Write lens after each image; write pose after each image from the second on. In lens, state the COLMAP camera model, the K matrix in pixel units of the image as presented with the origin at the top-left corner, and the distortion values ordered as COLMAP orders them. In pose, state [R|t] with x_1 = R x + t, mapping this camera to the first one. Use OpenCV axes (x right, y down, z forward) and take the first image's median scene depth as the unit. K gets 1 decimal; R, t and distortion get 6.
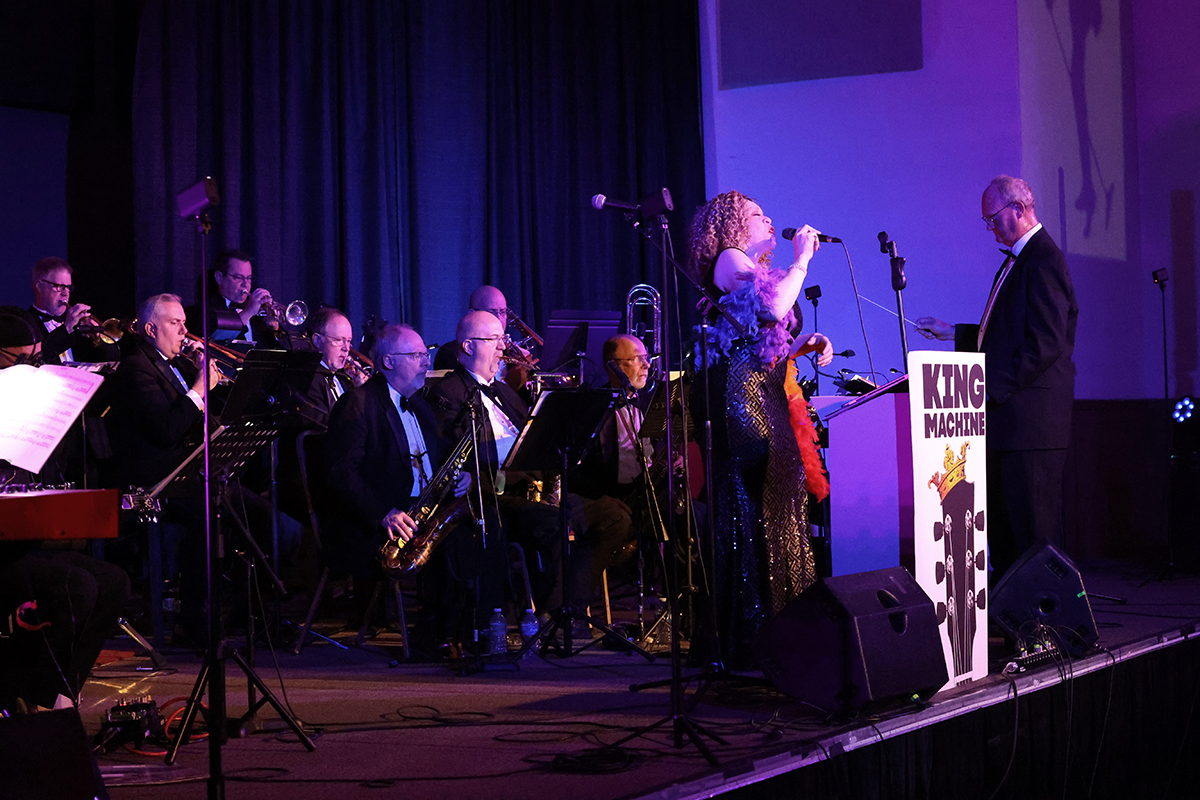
lens RADIAL K [[2471.5, 0, 600.7], [0, 2471.5, 401.1], [0, 0, 1]] dist [-0.029614, 0.000000]
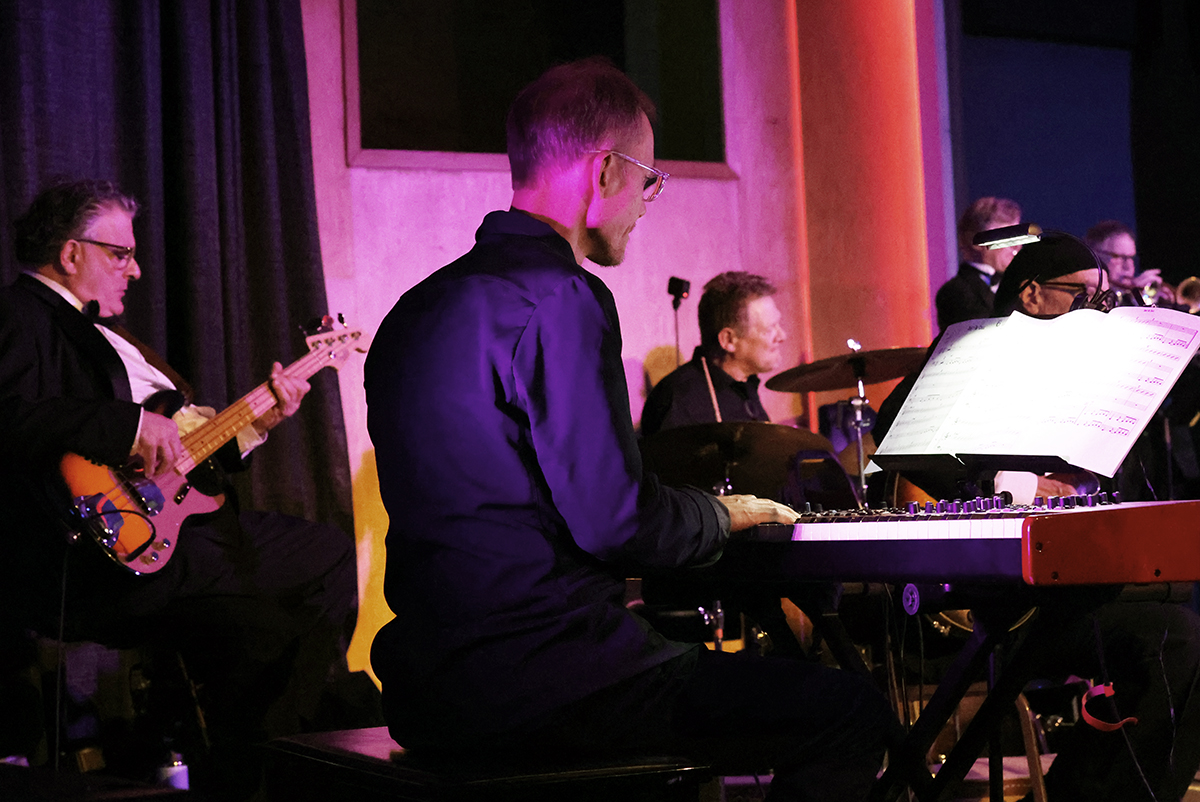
lens RADIAL K [[2471.5, 0, 600.2], [0, 2471.5, 400.8], [0, 0, 1]] dist [-0.029614, 0.000000]
pose [[0.914445, -0.020787, -0.404175, -0.092844], [0.013579, 0.999694, -0.020693, 0.020930], [0.404482, 0.013434, 0.914447, 0.373703]]
